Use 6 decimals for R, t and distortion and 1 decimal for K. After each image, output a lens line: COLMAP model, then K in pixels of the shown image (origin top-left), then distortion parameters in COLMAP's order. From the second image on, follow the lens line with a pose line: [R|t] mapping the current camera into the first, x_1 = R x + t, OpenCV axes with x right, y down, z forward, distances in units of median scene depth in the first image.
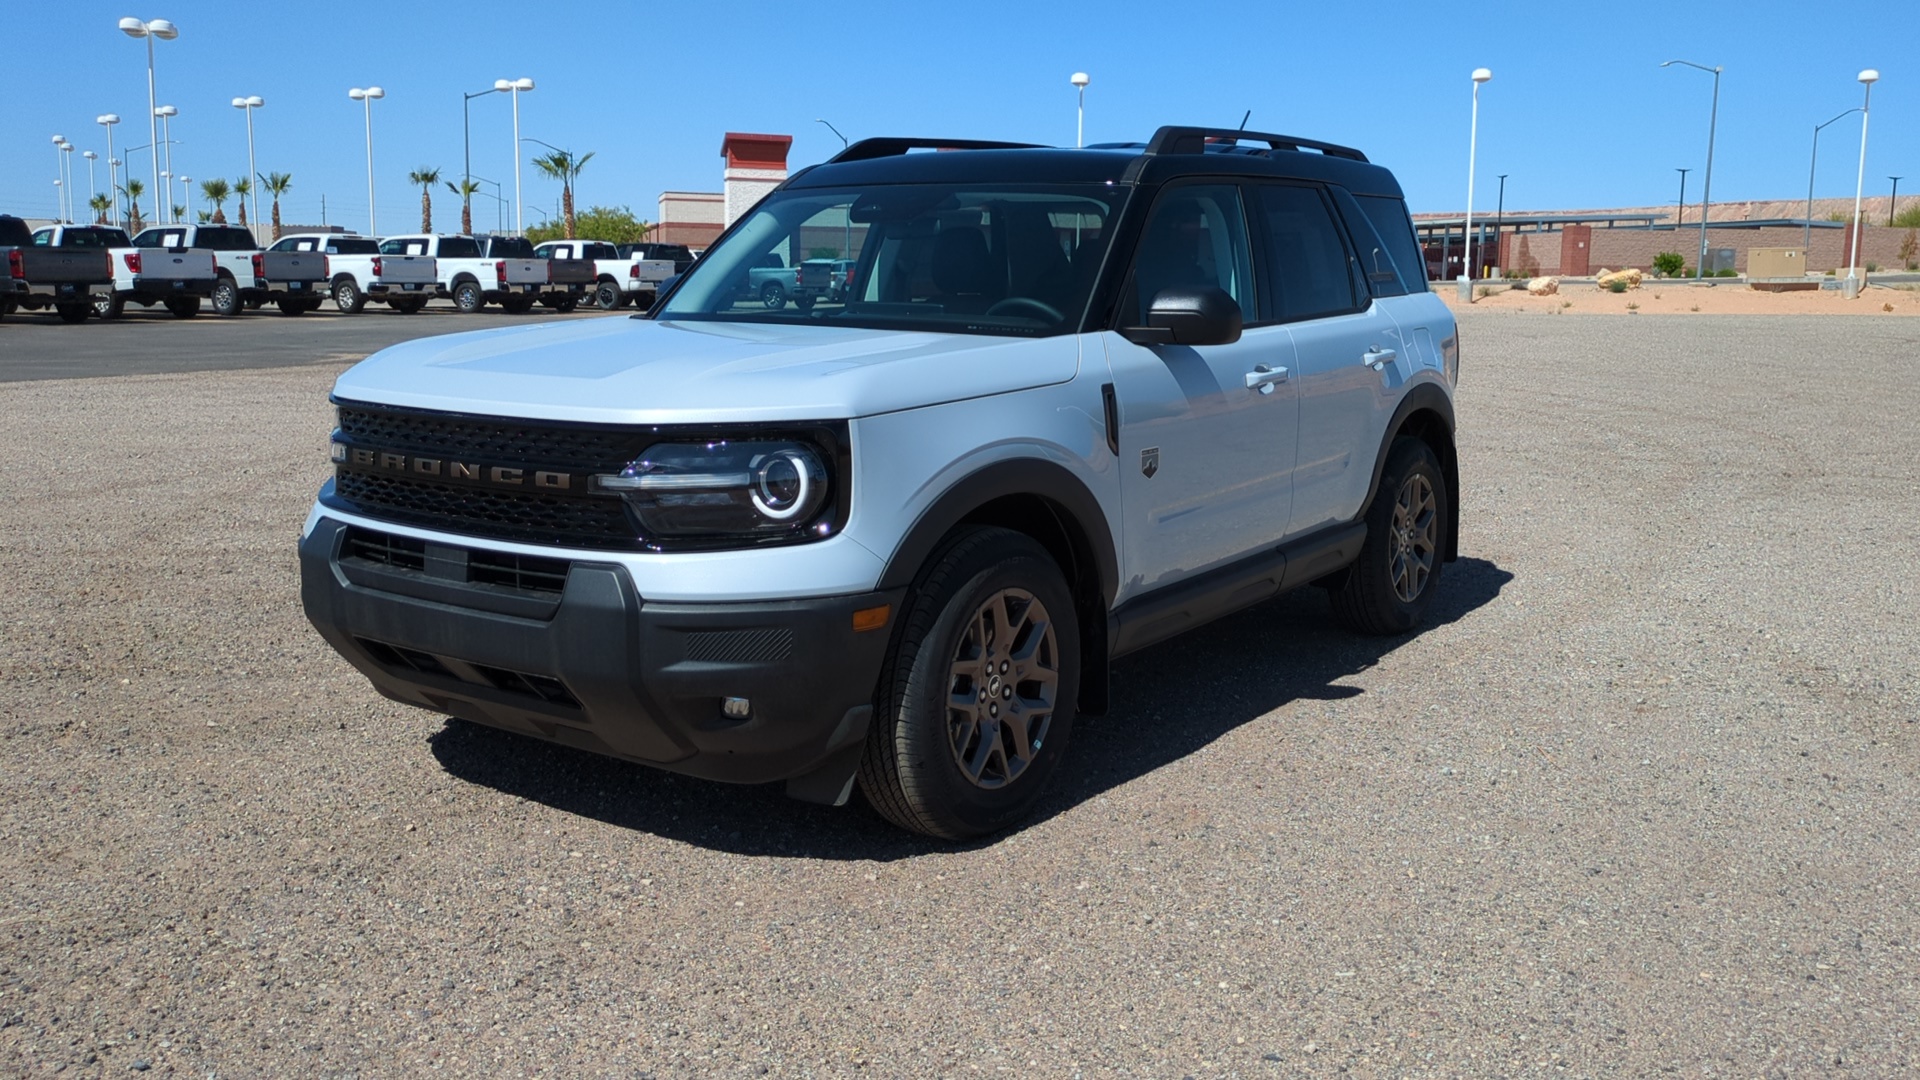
lens RADIAL K [[1638.2, 0, 997.3], [0, 1638.2, 533.0], [0, 0, 1]] dist [0.053931, -0.052281]
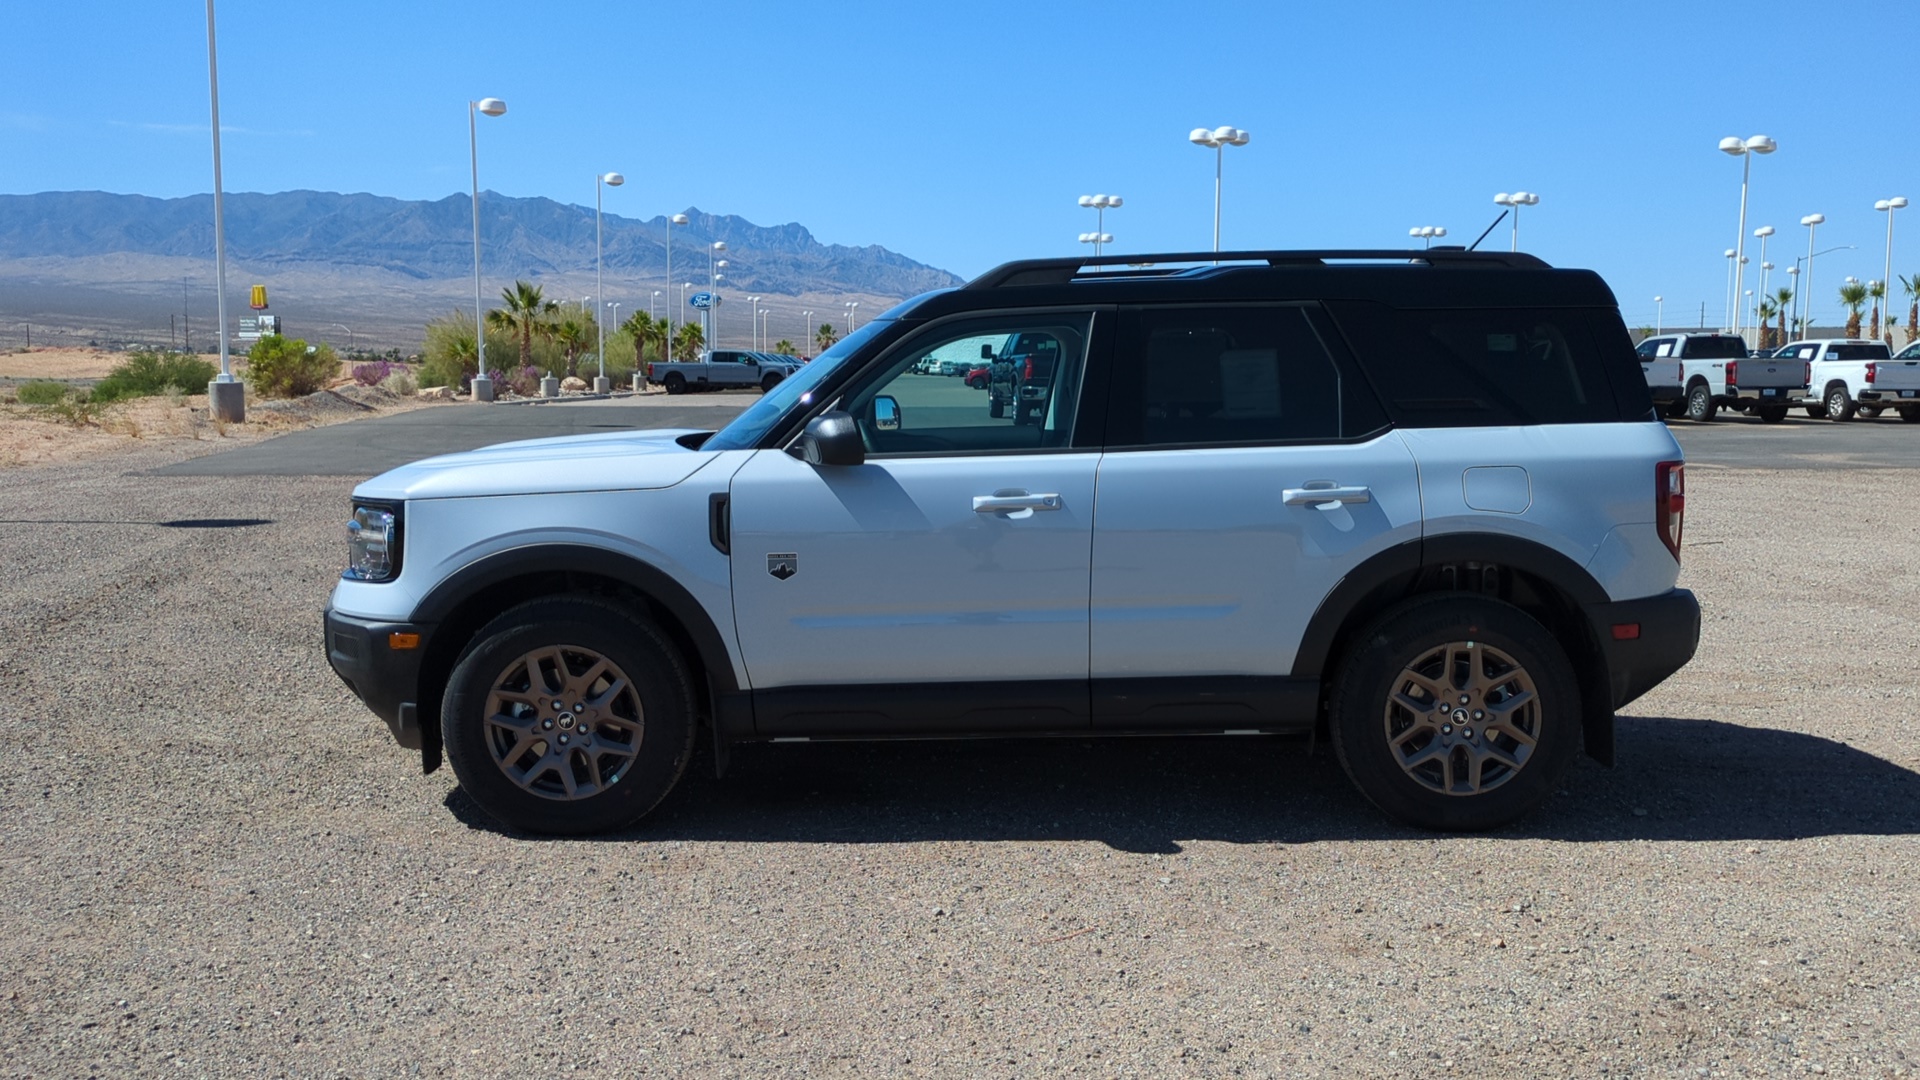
lens RADIAL K [[1638.2, 0, 967.3], [0, 1638.2, 547.0], [0, 0, 1]] dist [0.053931, -0.052281]
pose [[0.582706, 0.083671, -0.808364, 0.096530], [-0.127227, 0.991813, 0.010948, -0.007542], [0.802662, 0.096467, 0.588581, 0.038992]]
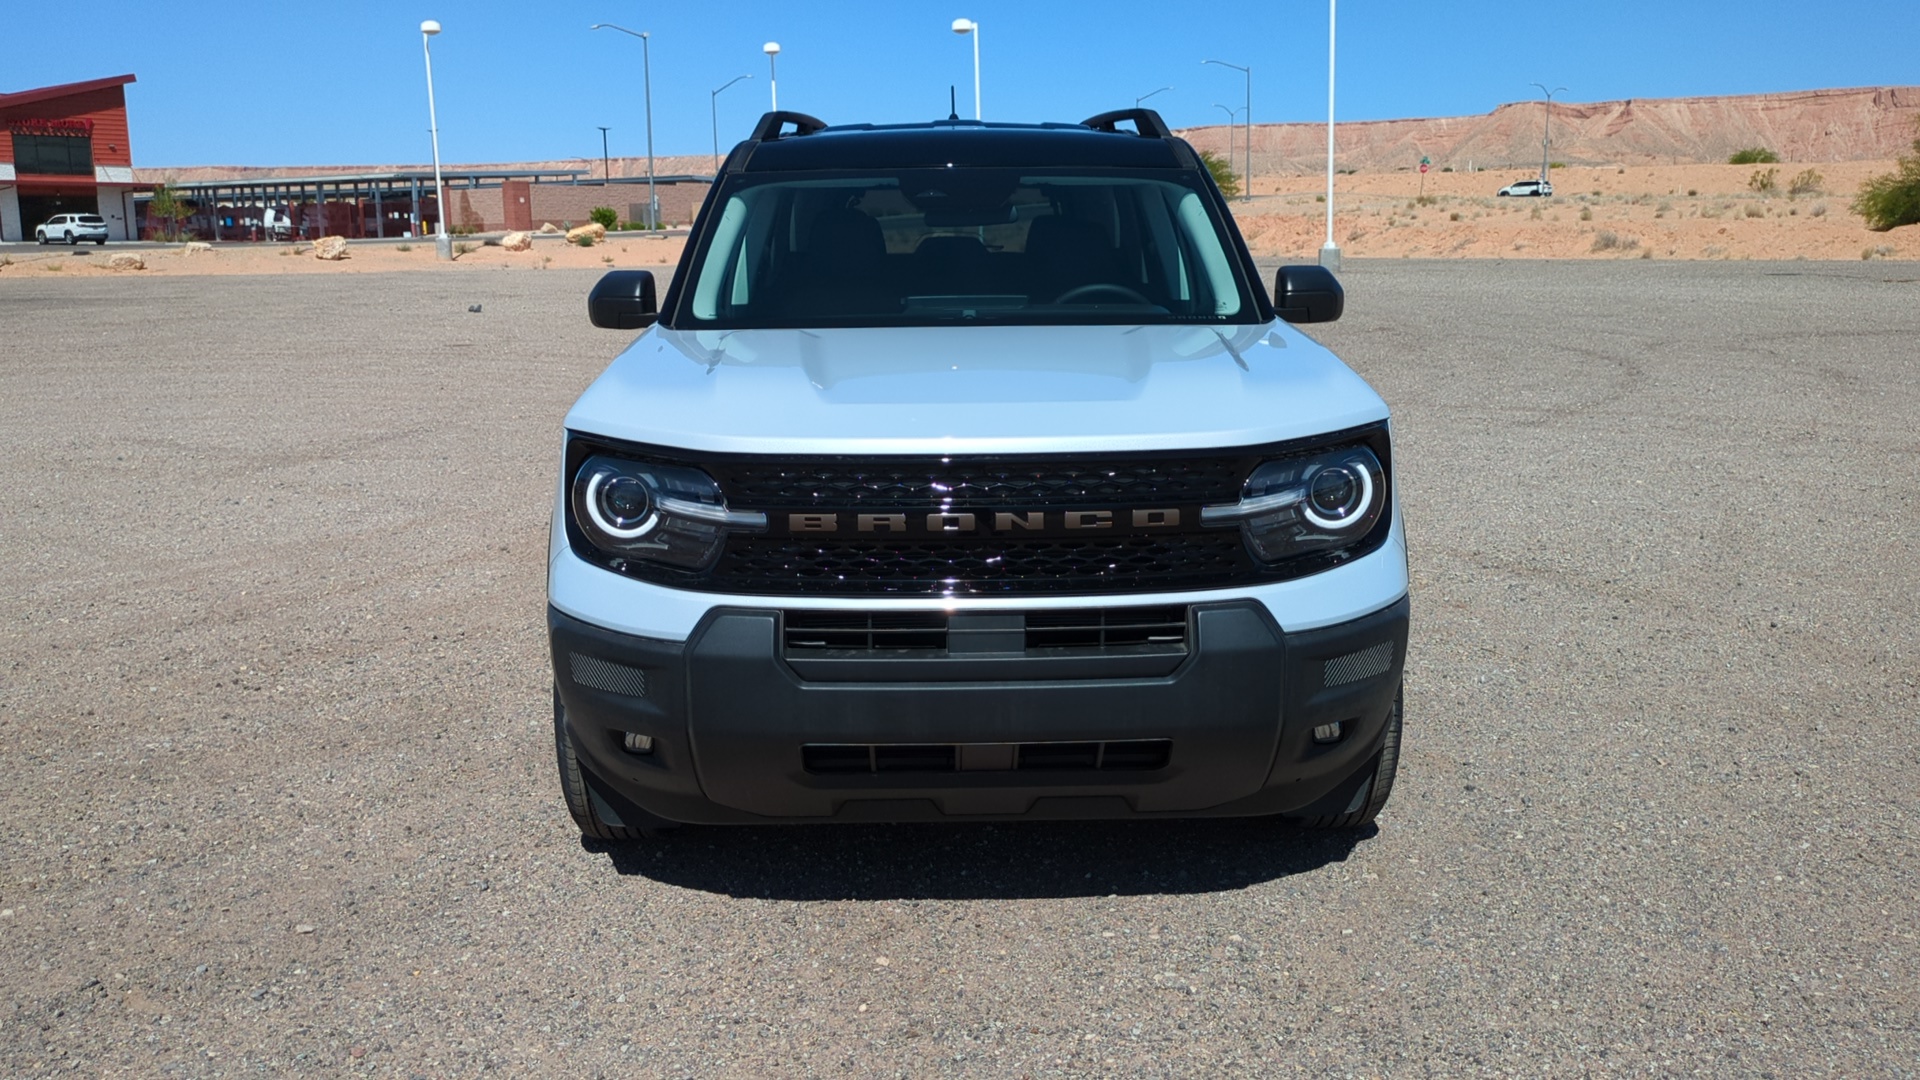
lens RADIAL K [[1638.2, 0, 963.5], [0, 1638.2, 524.6], [0, 0, 1]] dist [0.053931, -0.052281]
pose [[0.810017, -0.125341, 0.572855, -0.059613], [0.112606, 0.991956, 0.057815, -0.006327], [-0.575494, 0.017676, 0.817615, 0.023390]]
